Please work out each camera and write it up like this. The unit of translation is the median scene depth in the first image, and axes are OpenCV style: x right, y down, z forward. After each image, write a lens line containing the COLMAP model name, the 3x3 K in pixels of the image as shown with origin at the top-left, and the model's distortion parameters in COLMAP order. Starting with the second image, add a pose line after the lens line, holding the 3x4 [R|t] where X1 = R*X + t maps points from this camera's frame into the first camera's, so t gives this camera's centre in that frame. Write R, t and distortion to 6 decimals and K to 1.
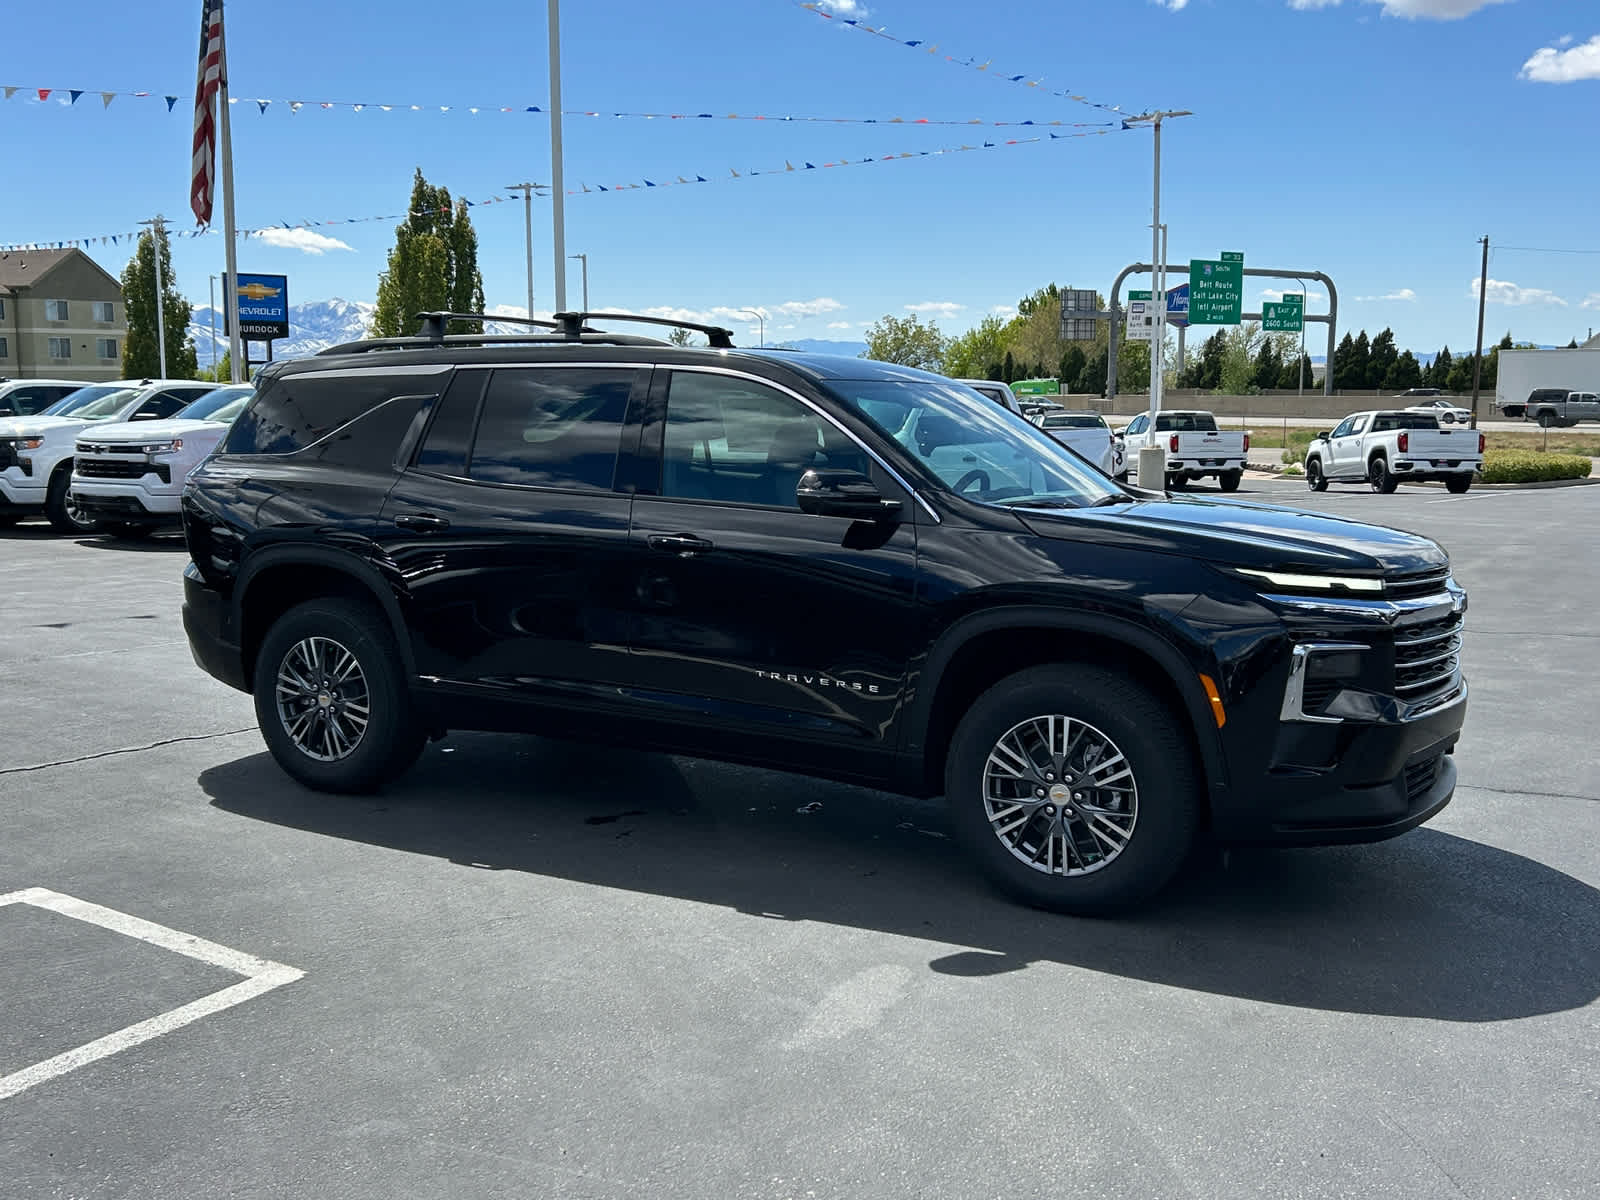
lens RADIAL K [[1621.8, 0, 809.3], [0, 1621.8, 599.2], [0, 0, 1]] dist [0.113751, -0.224021]
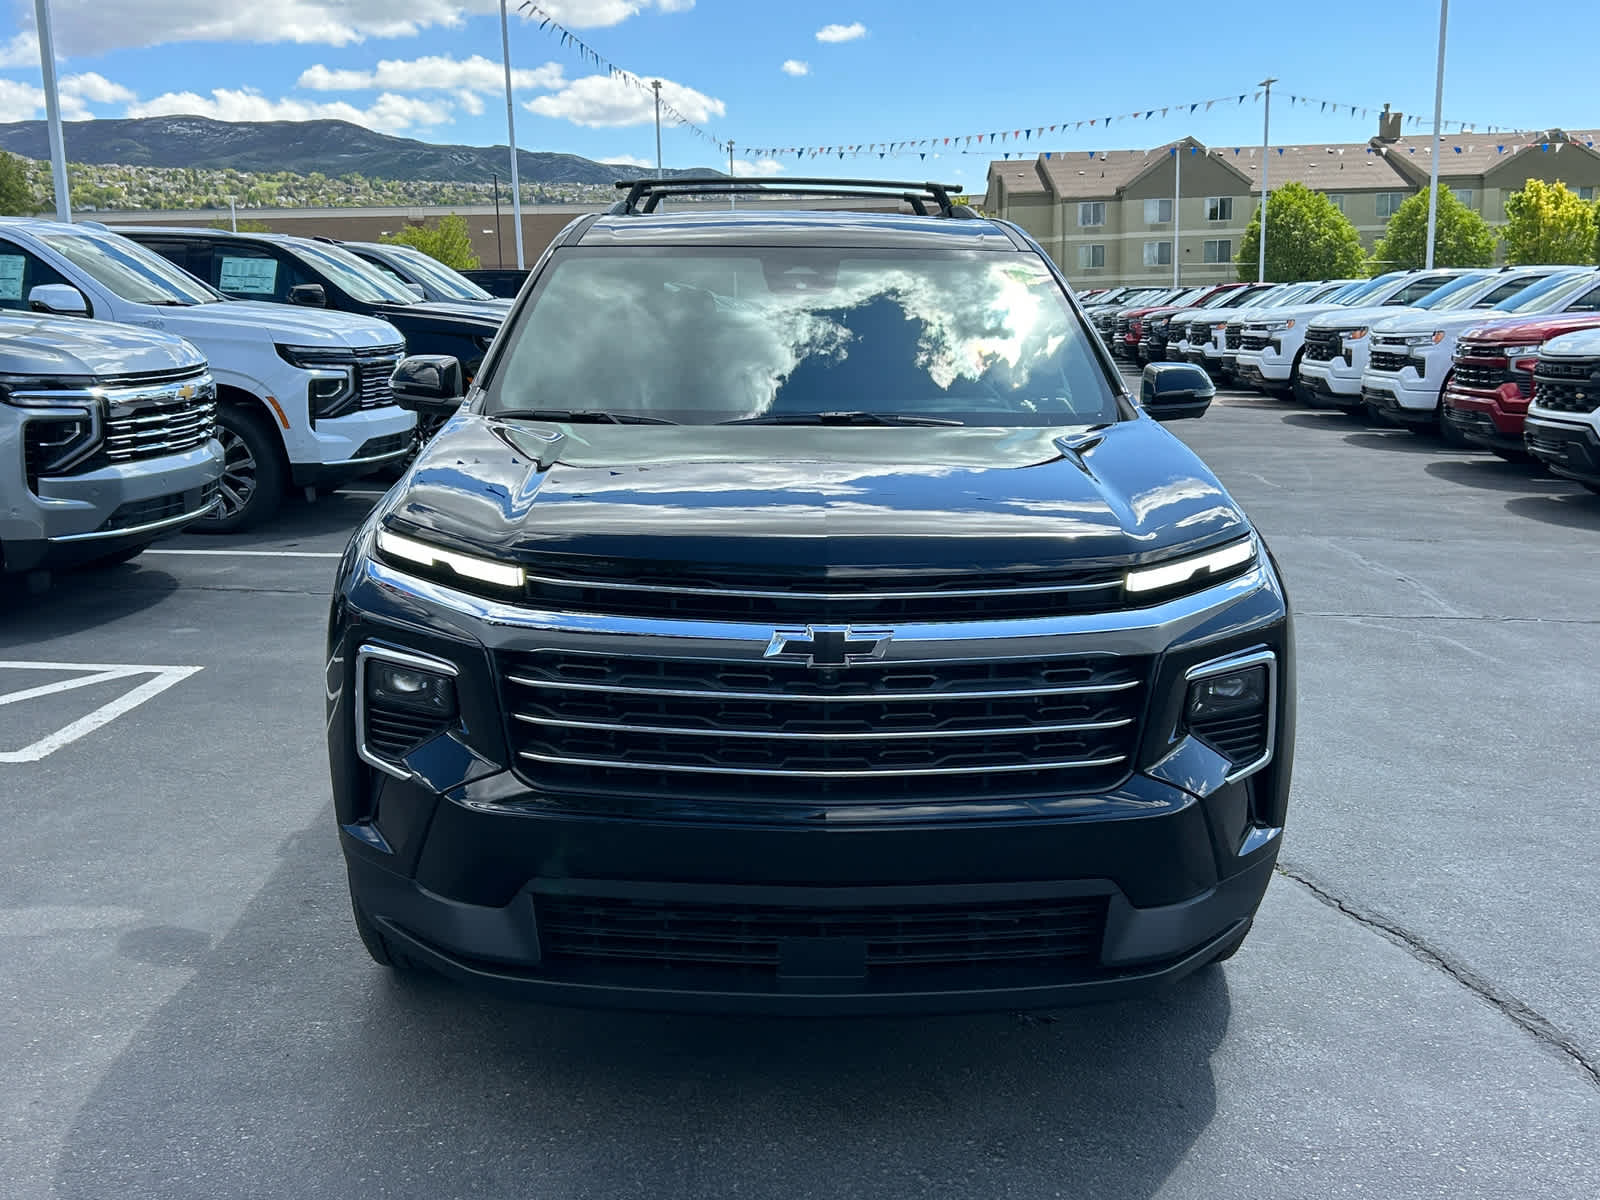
lens RADIAL K [[1621.8, 0, 809.3], [0, 1621.8, 599.2], [0, 0, 1]] dist [0.113751, -0.224021]
pose [[0.509187, 0.152152, -0.847100, 0.377182], [-0.098633, 0.988081, 0.118186, -0.033624], [0.854985, 0.023373, 0.518125, 0.329803]]
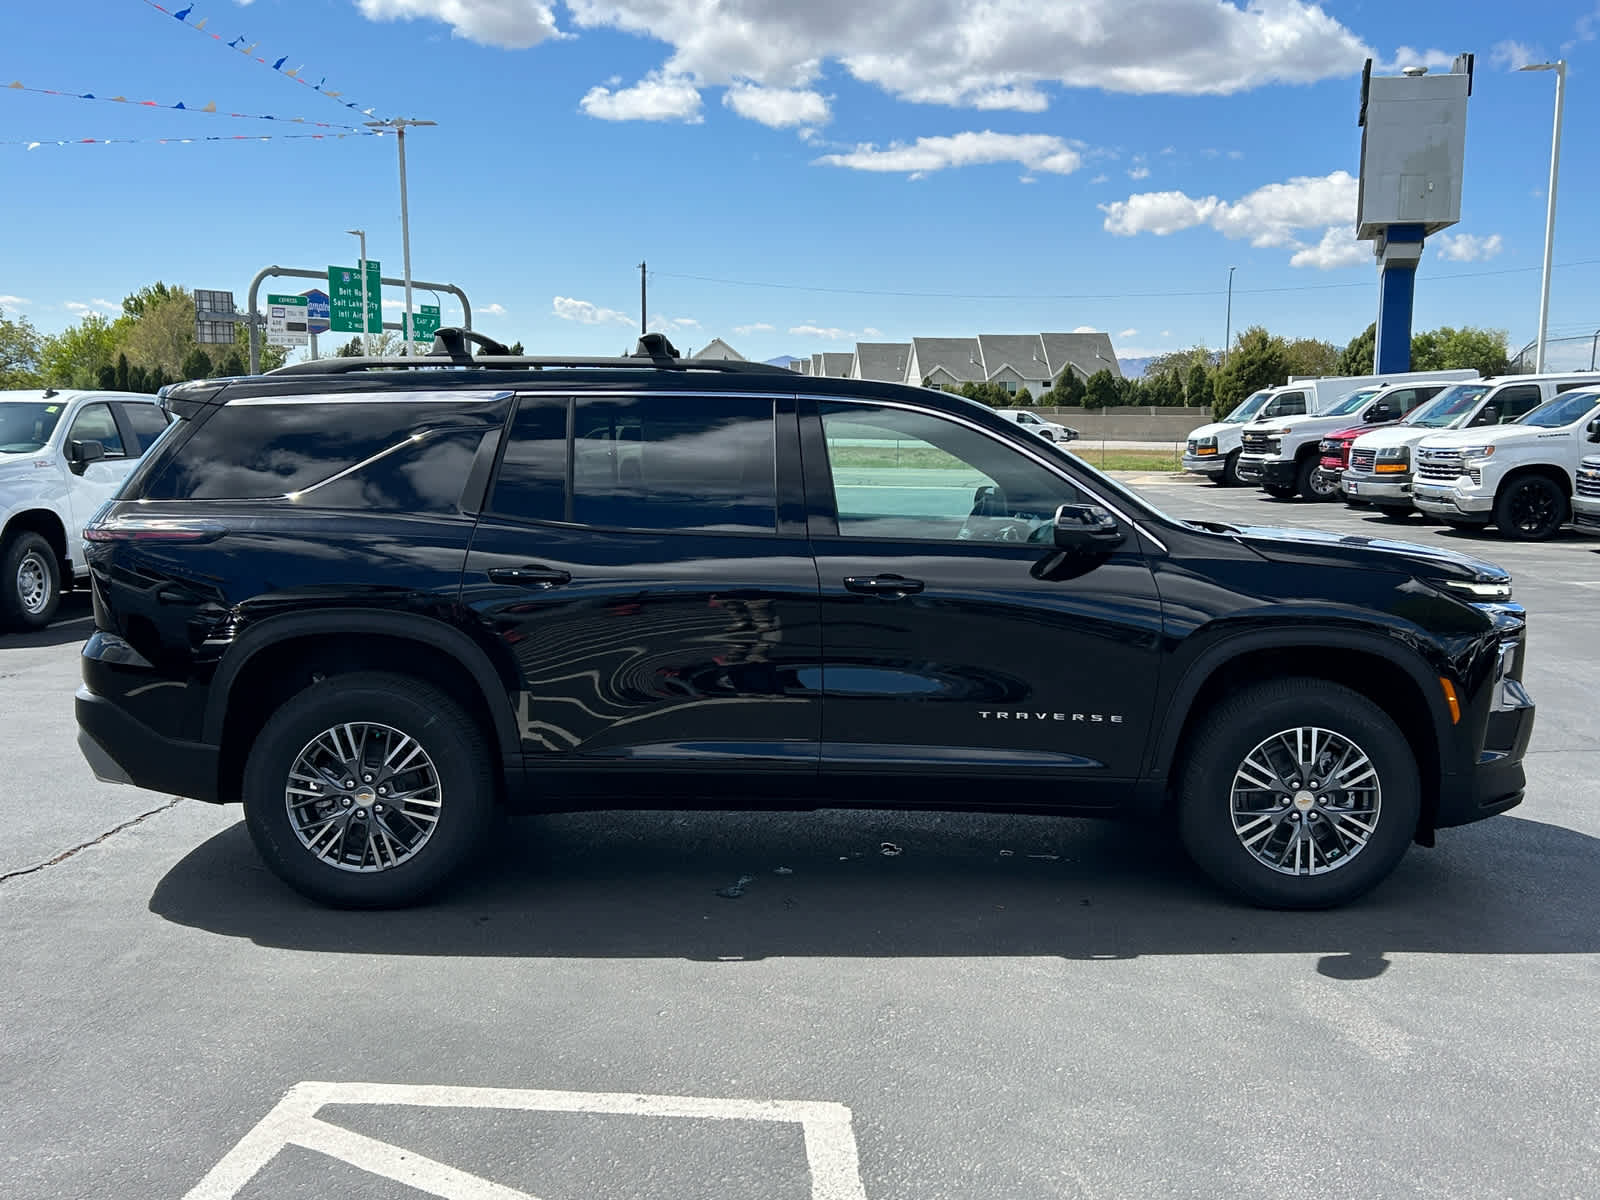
lens RADIAL K [[1621.8, 0, 809.3], [0, 1621.8, 599.2], [0, 0, 1]] dist [0.113751, -0.224021]
pose [[0.858702, -0.056113, 0.509394, -0.287274], [0.058512, 0.998222, 0.011324, -0.018931], [-0.509124, 0.020082, 0.860459, 0.100182]]
